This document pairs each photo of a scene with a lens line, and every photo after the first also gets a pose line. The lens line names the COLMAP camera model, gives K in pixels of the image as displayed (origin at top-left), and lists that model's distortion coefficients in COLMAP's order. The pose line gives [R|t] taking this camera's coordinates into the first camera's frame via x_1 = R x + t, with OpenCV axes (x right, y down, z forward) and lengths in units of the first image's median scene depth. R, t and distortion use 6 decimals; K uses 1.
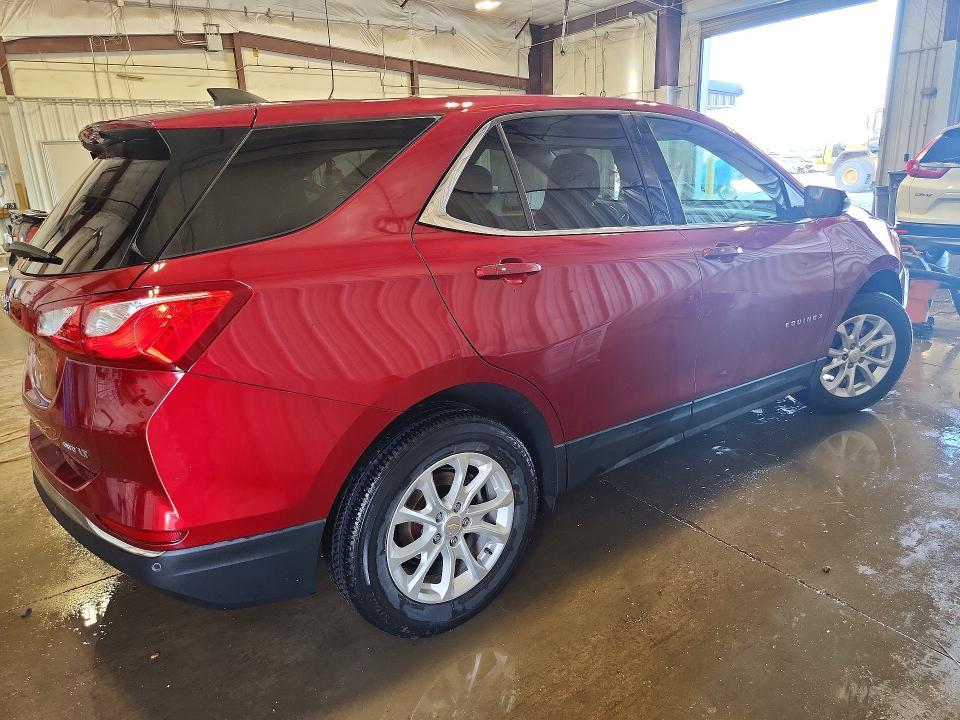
lens RADIAL K [[650.4, 0, 478.5], [0, 650.4, 356.1], [0, 0, 1]] dist [0.001252, 0.000888]
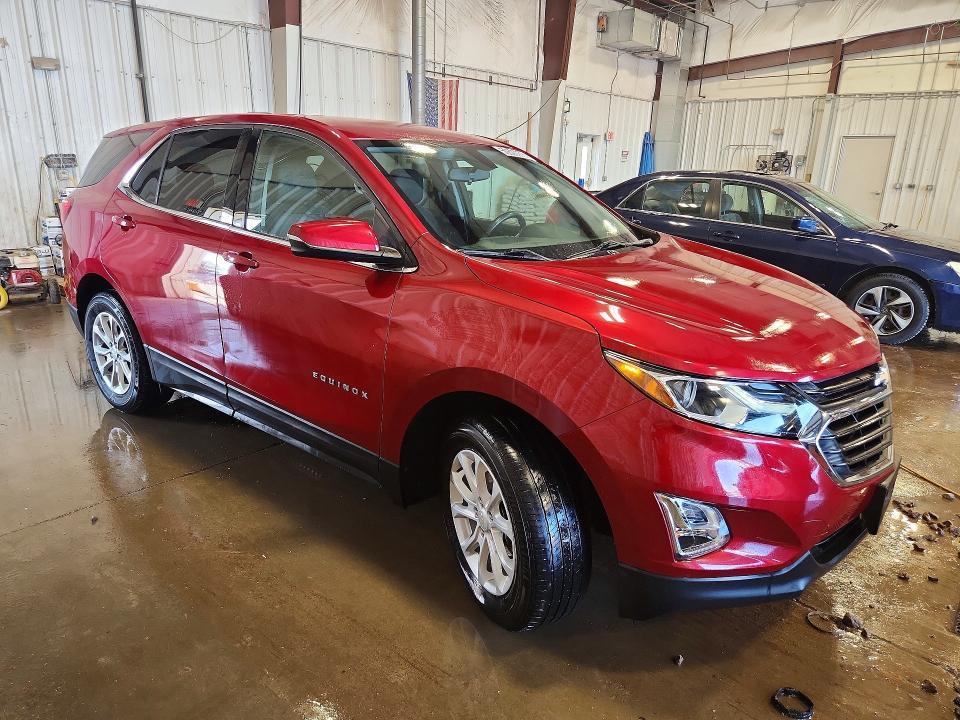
lens RADIAL K [[650.4, 0, 477.9], [0, 650.4, 362.1], [0, 0, 1]] dist [0.001252, 0.000888]
pose [[0.241272, 0.333845, -0.911227, 0.280914], [-0.310416, 0.916185, 0.253470, -0.075809], [0.919472, 0.221704, 0.324681, 0.190256]]
